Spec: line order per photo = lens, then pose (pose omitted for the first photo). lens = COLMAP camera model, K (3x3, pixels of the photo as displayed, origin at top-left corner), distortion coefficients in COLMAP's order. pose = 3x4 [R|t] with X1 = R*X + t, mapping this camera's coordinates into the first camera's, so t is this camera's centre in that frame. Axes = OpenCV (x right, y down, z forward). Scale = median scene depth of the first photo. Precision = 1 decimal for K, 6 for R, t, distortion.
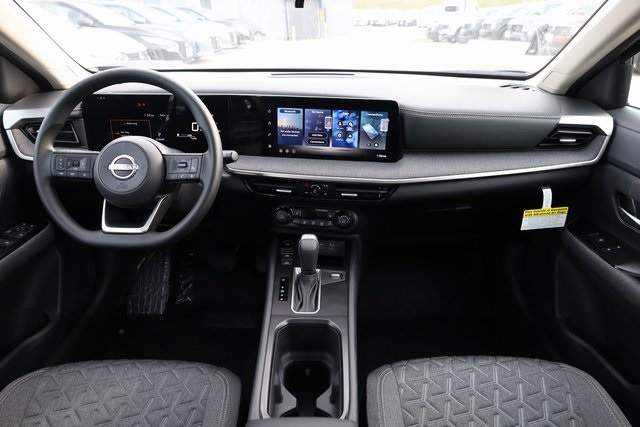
lens RADIAL K [[433.5, 0, 320.0], [0, 433.5, 213.5], [0, 0, 1]] dist [0.000671, -0.001612]
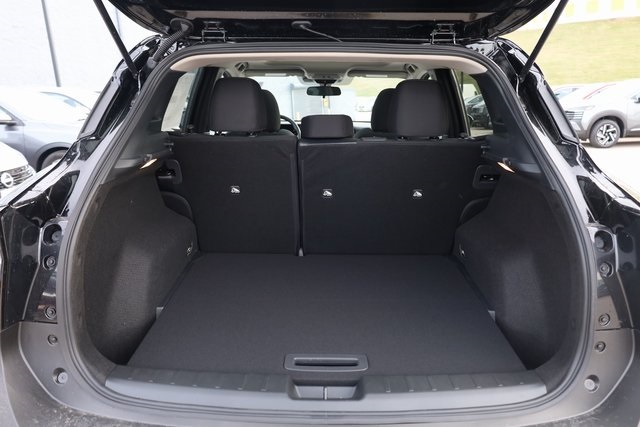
lens RADIAL K [[478.0, 0, 320.0], [0, 478.0, 213.5], [0, 0, 1]] dist [-0.006544, 0.004539]
pose [[0.999968, -0.001189, -0.007901, -0.036628], [-0.000402, 0.980129, -0.198363, 1.071124], [0.007980, 0.198360, 0.980097, -2.317287]]
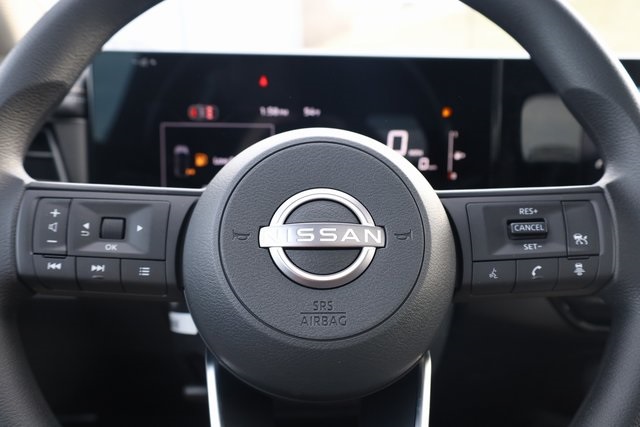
lens RADIAL K [[569.2, 0, 320.0], [0, 569.2, 213.5], [0, 0, 1]] dist [0.005474, 0.004053]
pose [[0.997845, -0.004570, 0.065454, -0.402199], [0.018548, 0.976531, -0.214575, -0.041987], [-0.062938, 0.215327, 0.974512, 0.573739]]
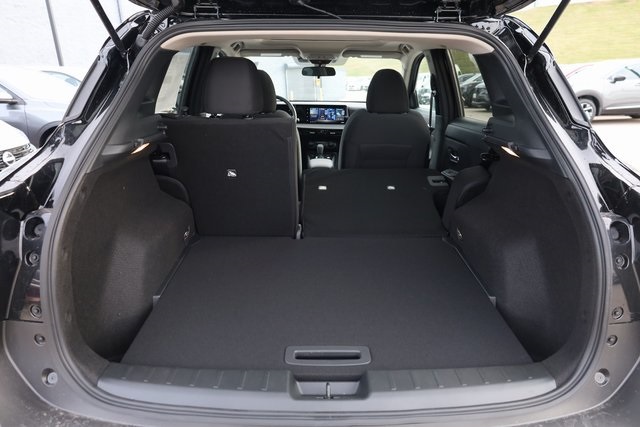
lens RADIAL K [[446.8, 0, 321.6], [0, 446.8, 212.6], [0, 0, 1]] dist [0.000319, -0.003377]
pose [[0.999910, -0.004937, 0.012439, -0.058785], [0.006665, 0.989701, -0.142993, 1.010605], [-0.011605, 0.143063, 0.989645, -2.197220]]
